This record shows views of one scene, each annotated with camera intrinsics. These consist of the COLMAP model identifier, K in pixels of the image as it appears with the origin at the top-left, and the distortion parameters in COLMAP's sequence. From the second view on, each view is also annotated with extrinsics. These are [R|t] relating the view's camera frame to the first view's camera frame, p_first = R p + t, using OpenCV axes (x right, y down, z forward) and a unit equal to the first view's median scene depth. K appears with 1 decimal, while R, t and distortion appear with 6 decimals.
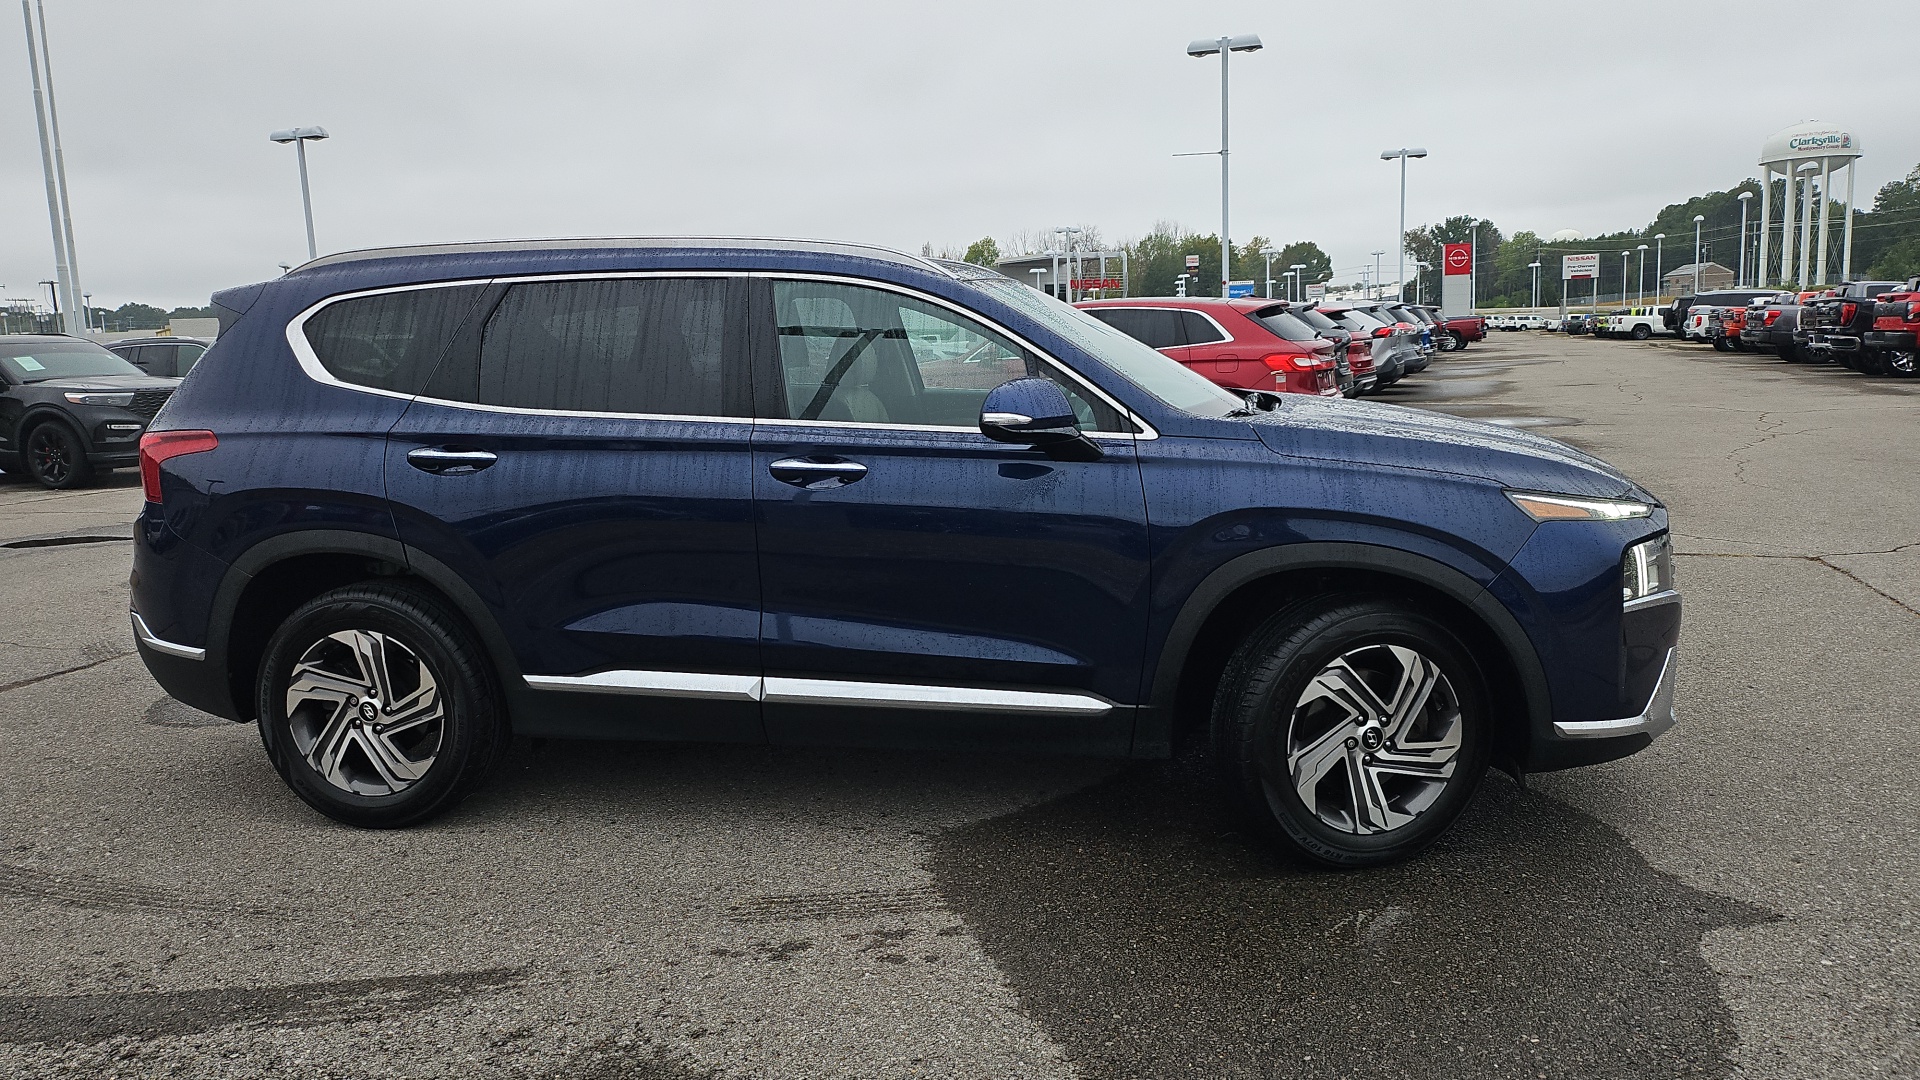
lens RADIAL K [[1359.1, 0, 969.9], [0, 1359.1, 547.5], [0, 0, 1]] dist [0.068181, -0.065220]
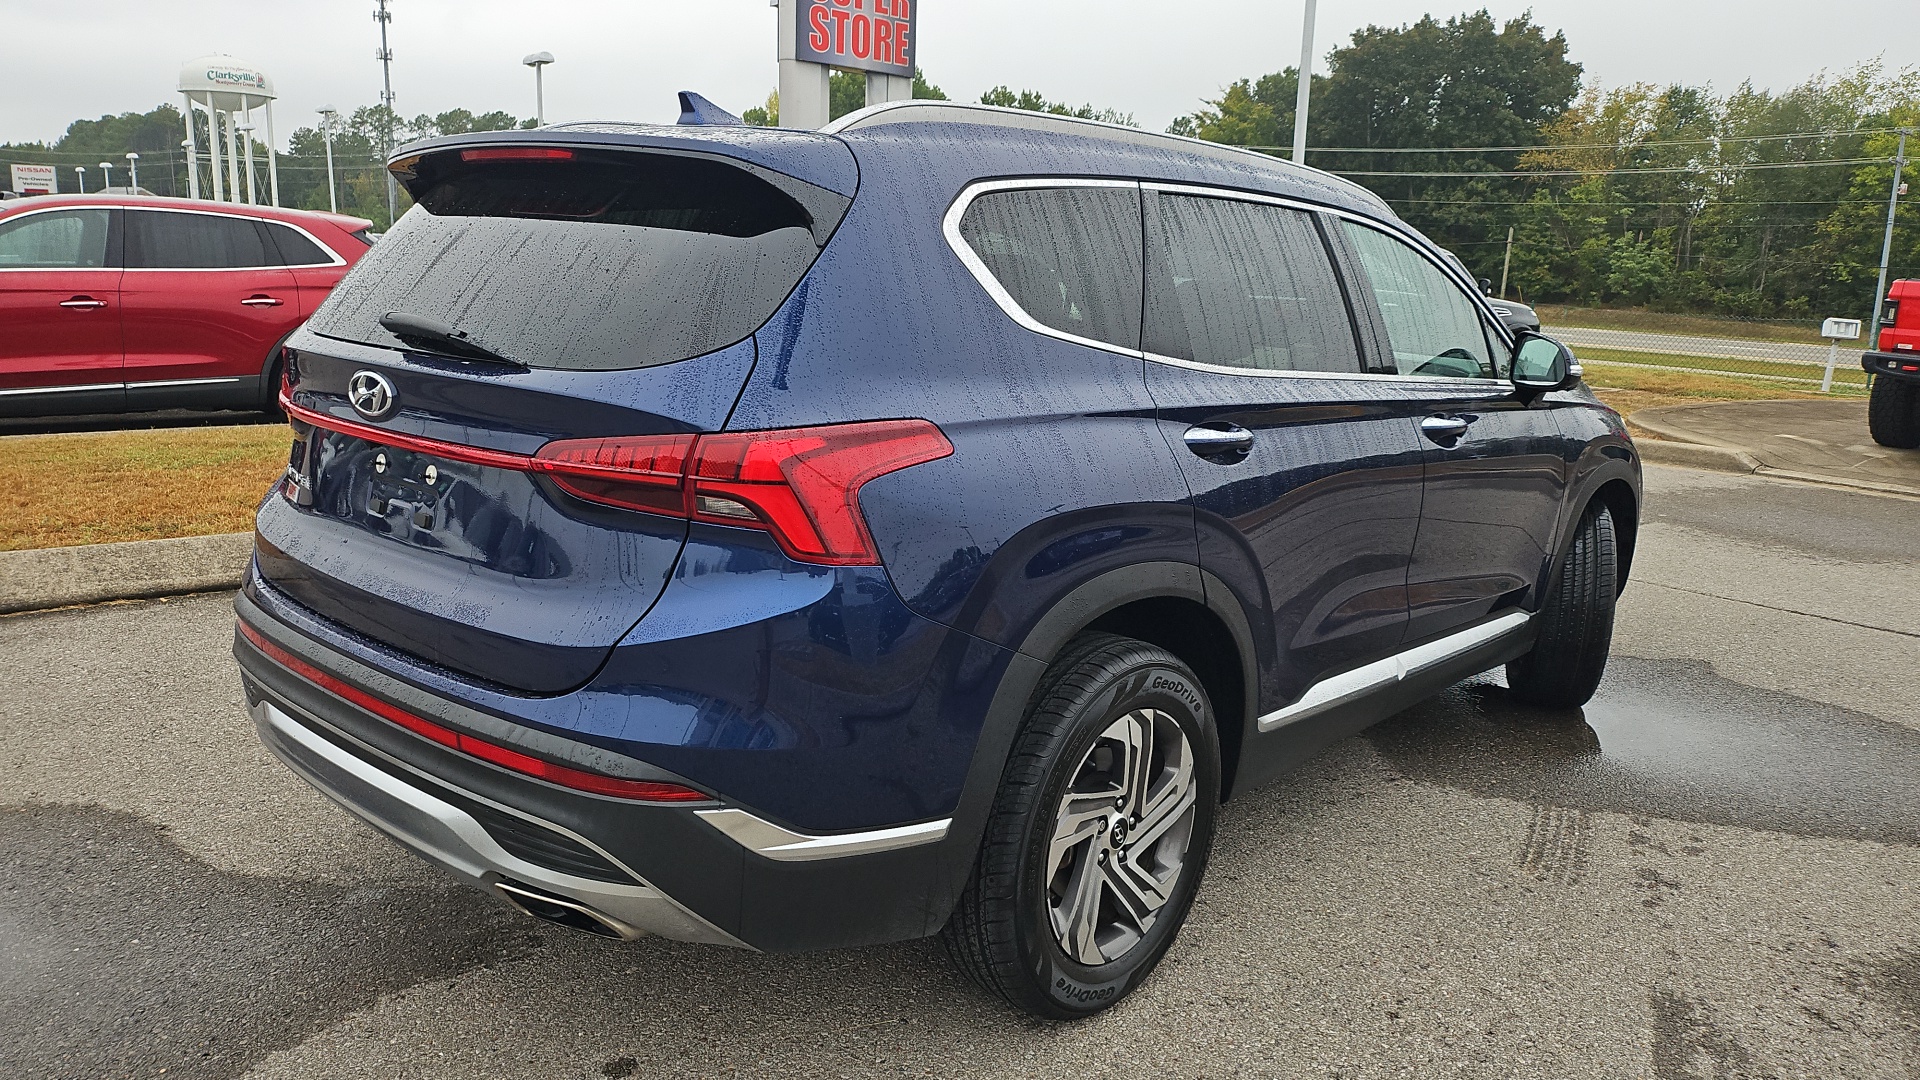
lens RADIAL K [[1386.8, 0, 980.2], [0, 1386.8, 536.4], [0, 0, 1]] dist [0.048757, -0.052540]
pose [[0.490527, -0.119405, 0.863207, -1.016870], [0.086871, 0.992334, 0.087901, -0.085253], [-0.867085, 0.031870, 0.497139, 0.716137]]
